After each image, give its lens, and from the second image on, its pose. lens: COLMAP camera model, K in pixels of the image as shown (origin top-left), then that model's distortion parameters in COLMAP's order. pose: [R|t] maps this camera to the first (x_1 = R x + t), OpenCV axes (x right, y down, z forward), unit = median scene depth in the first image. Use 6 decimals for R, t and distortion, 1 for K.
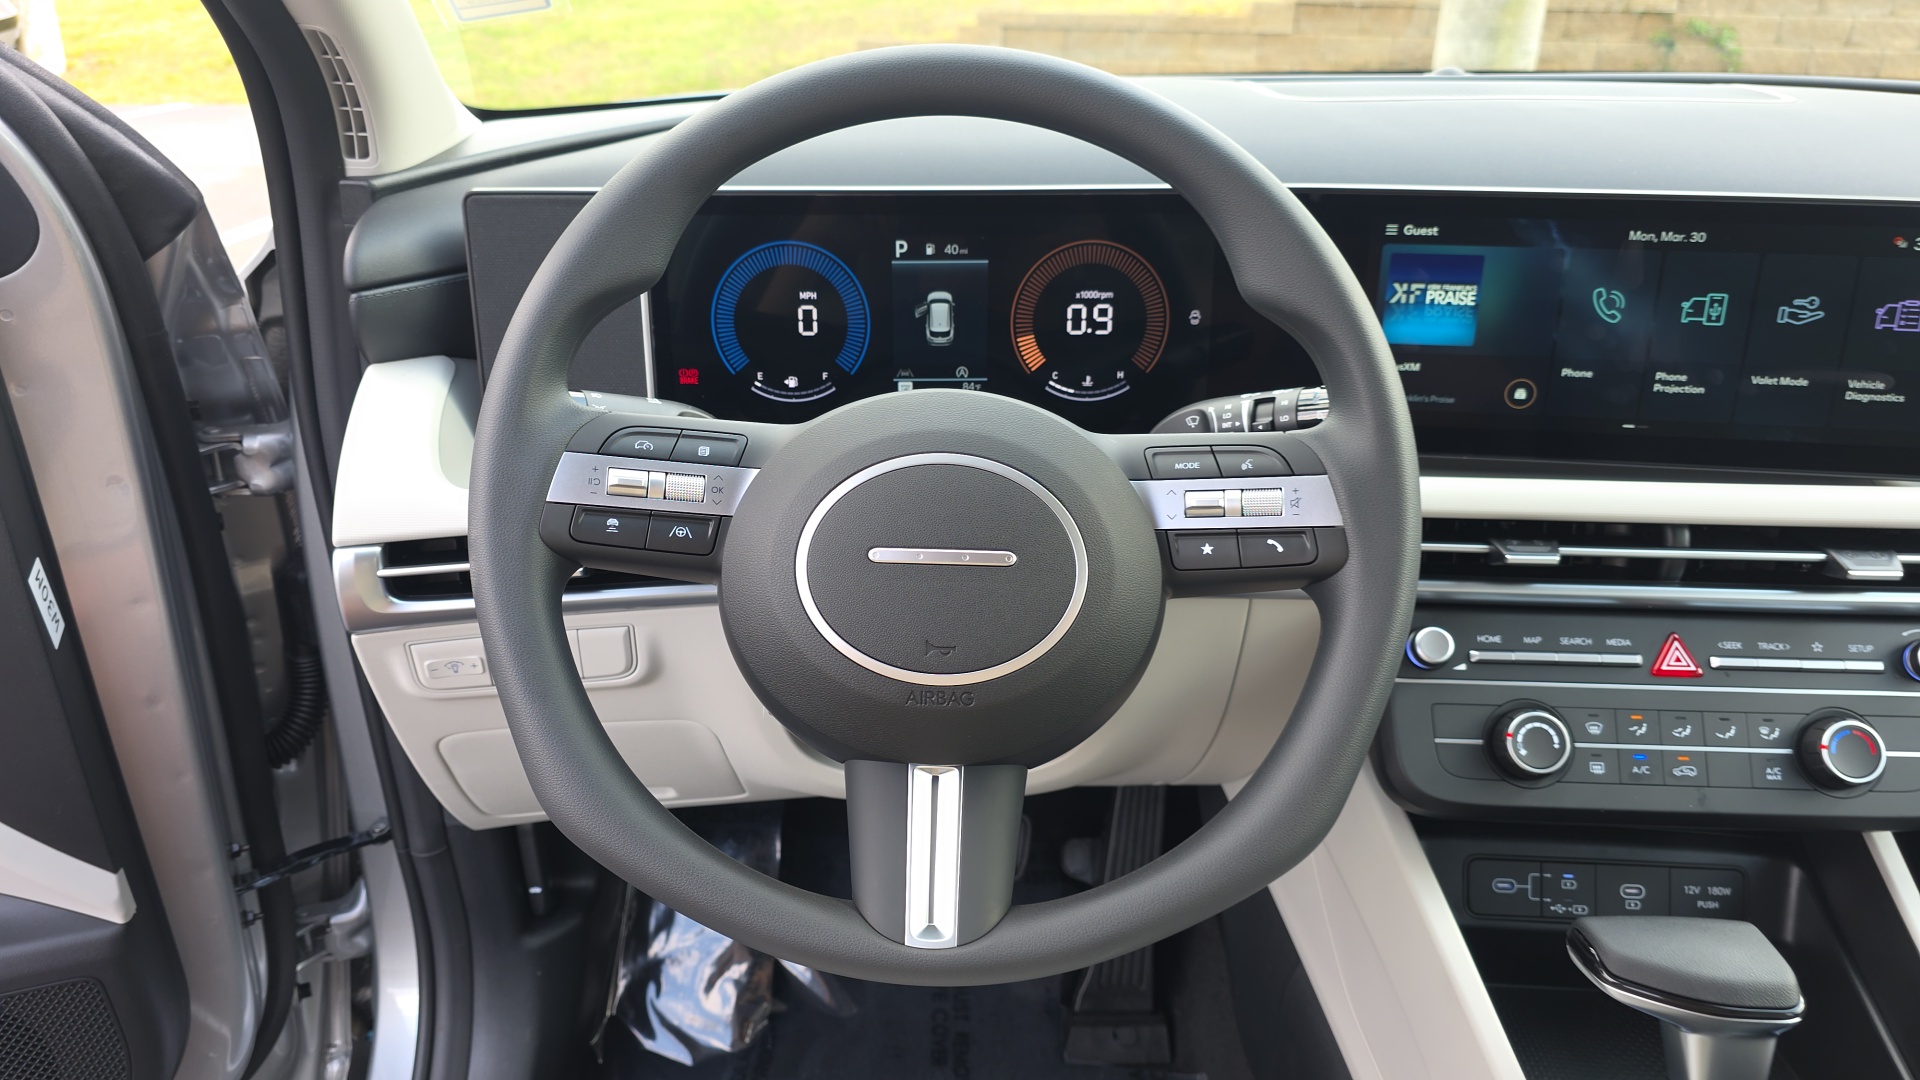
lens RADIAL K [[1307.3, 0, 938.1], [0, 1307.3, 543.3], [0, 0, 1]] dist [0.060960, -0.061450]
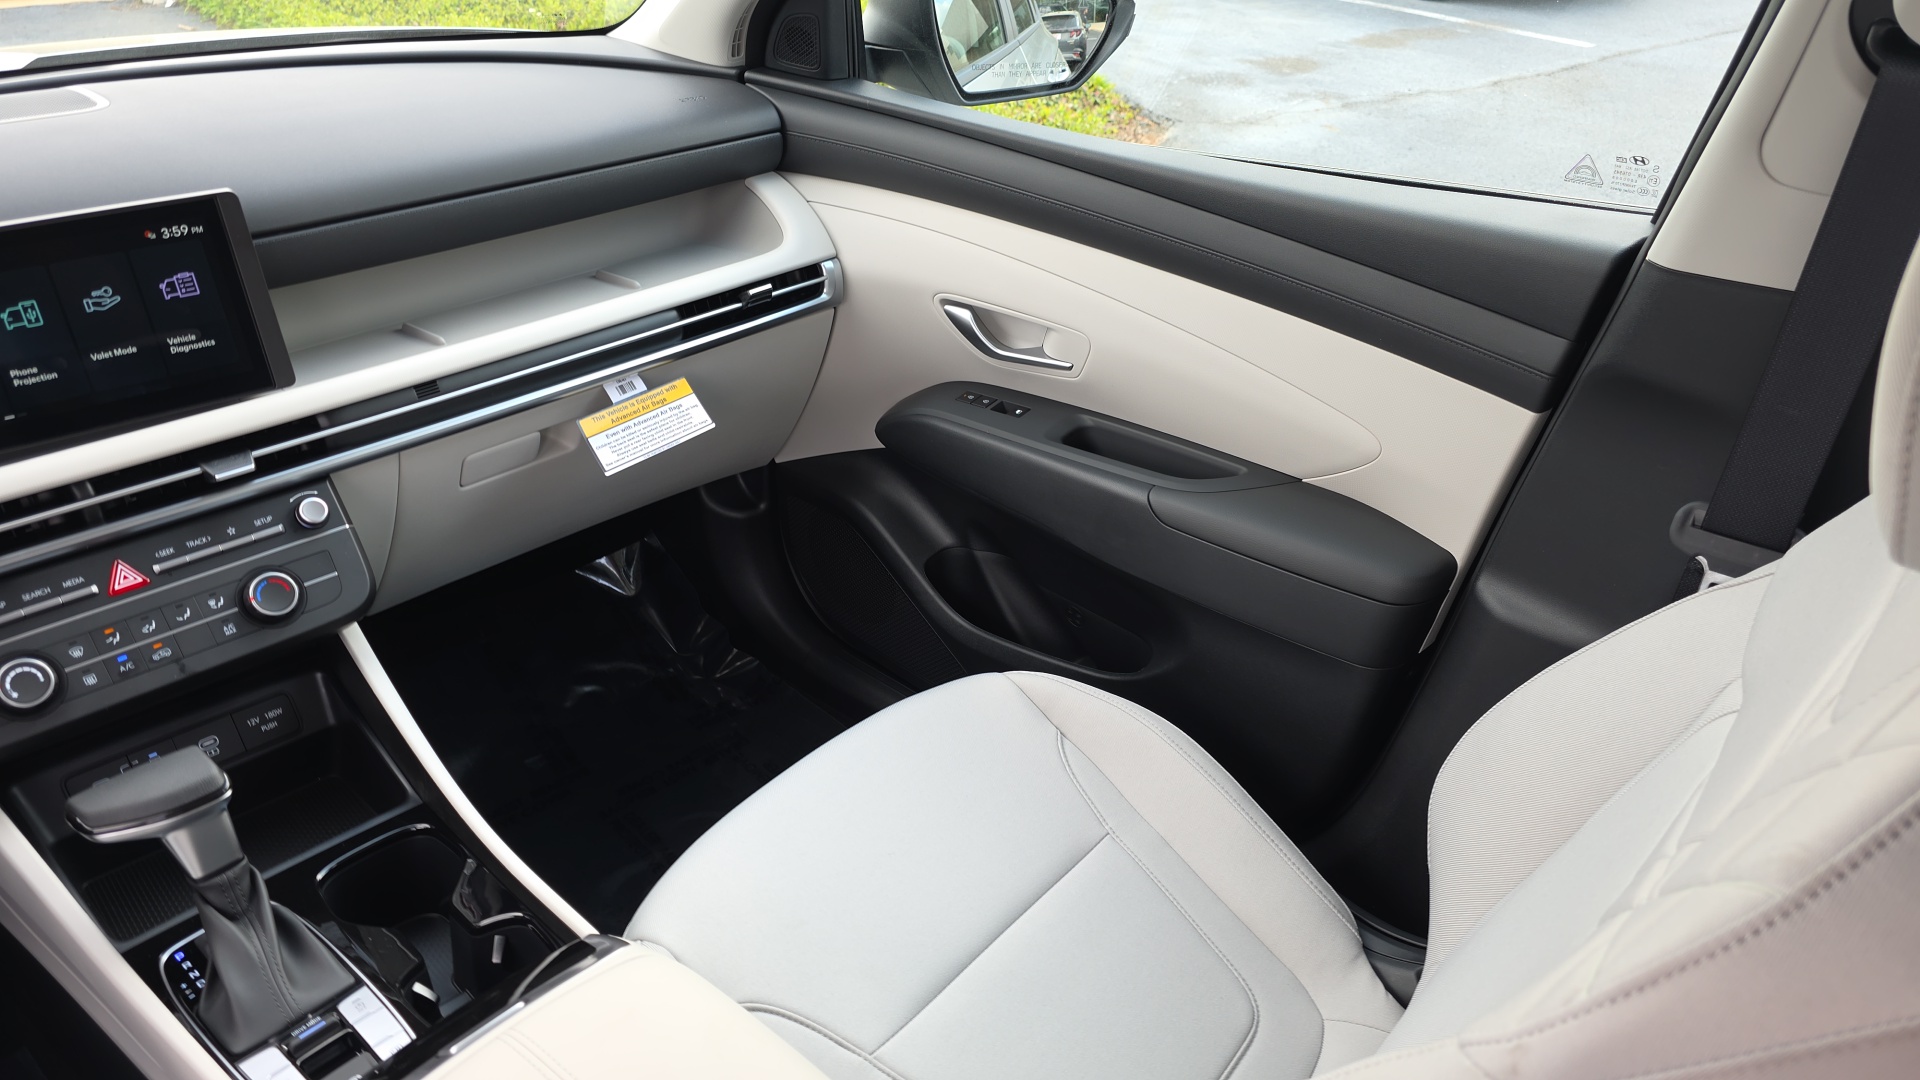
lens RADIAL K [[1307.3, 0, 960.4], [0, 1307.3, 563.3], [0, 0, 1]] dist [0.060960, -0.061450]
pose [[0.681677, -0.373745, 0.628992, 0.297164], [0.297023, 0.927021, 0.228931, 0.018996], [-0.668650, 0.030768, 0.742940, -0.527828]]
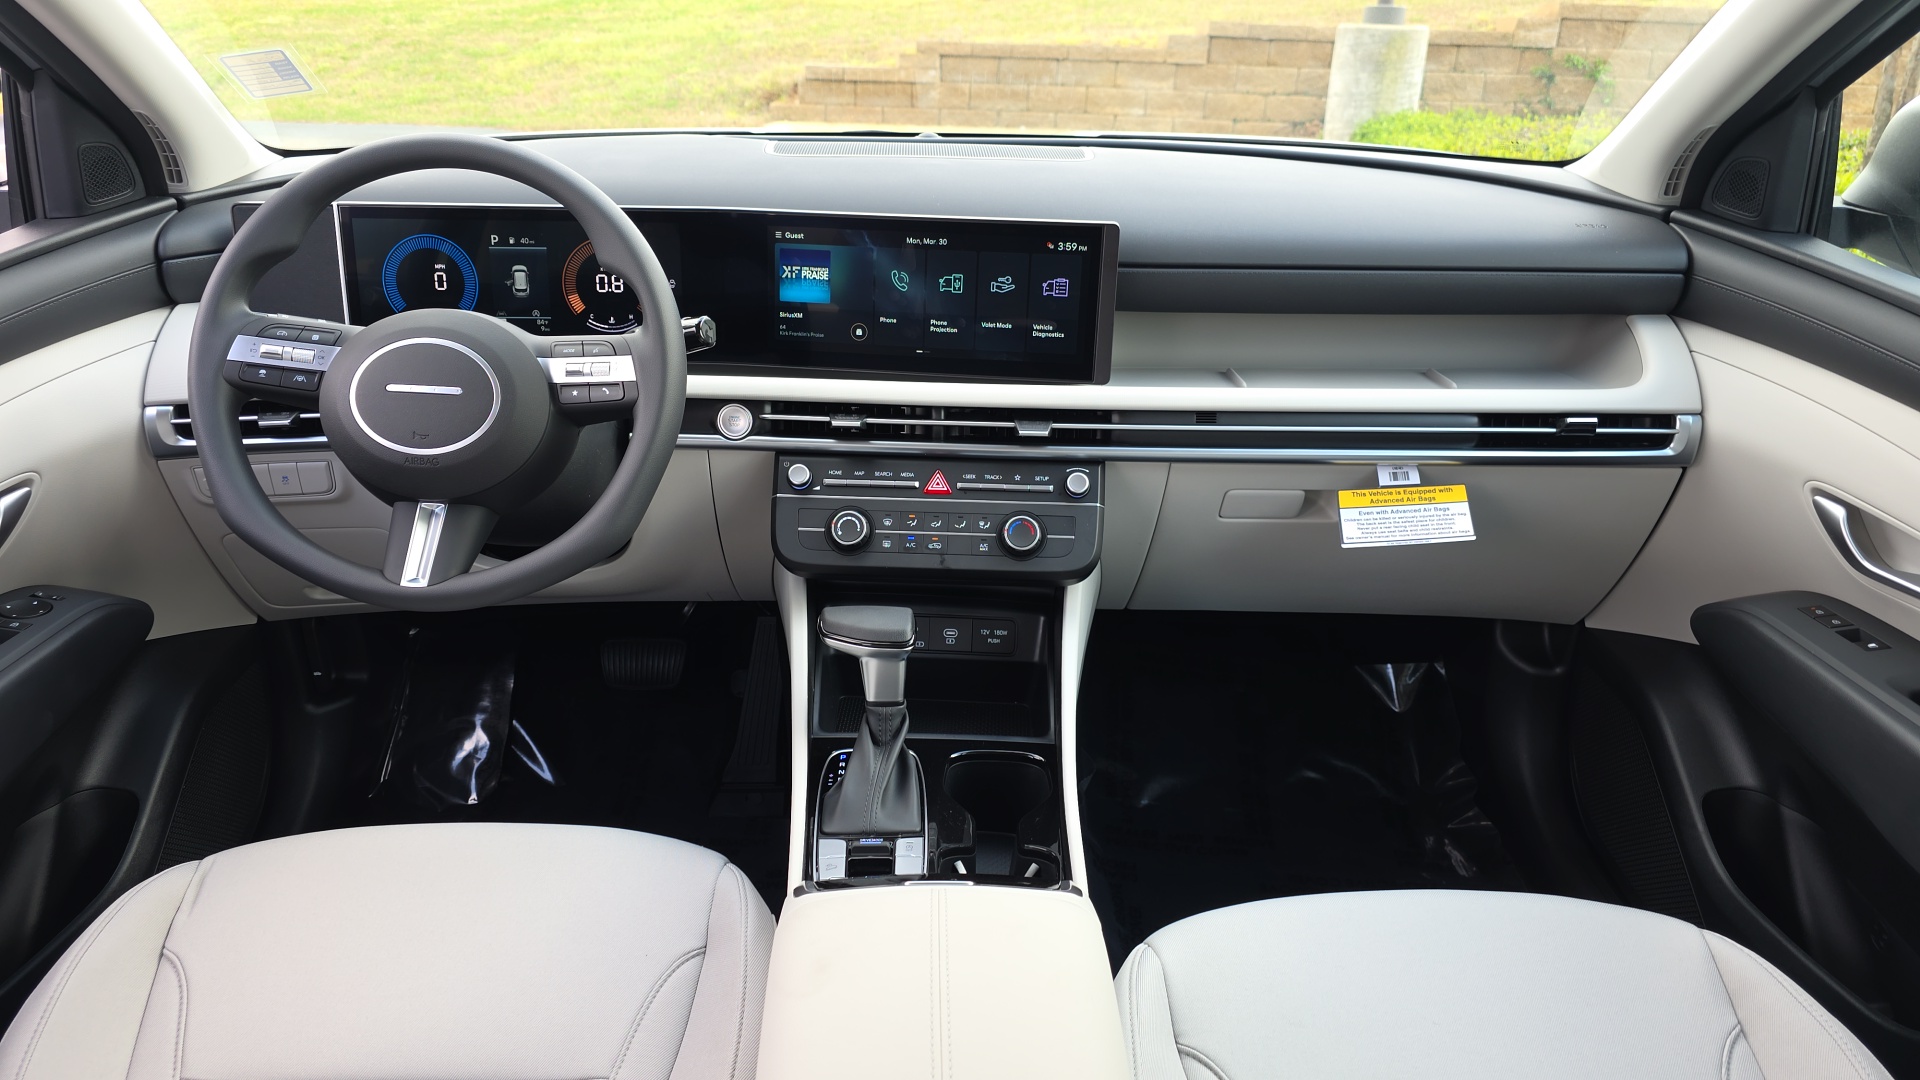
lens RADIAL K [[1307.3, 0, 934.0], [0, 1307.3, 512.6], [0, 0, 1]] dist [0.060960, -0.061450]
pose [[0.999942, 0.010646, 0.001557, 0.545102], [-0.010590, 0.999421, -0.032332, 0.179047], [-0.001901, 0.032313, 0.999476, -0.704567]]
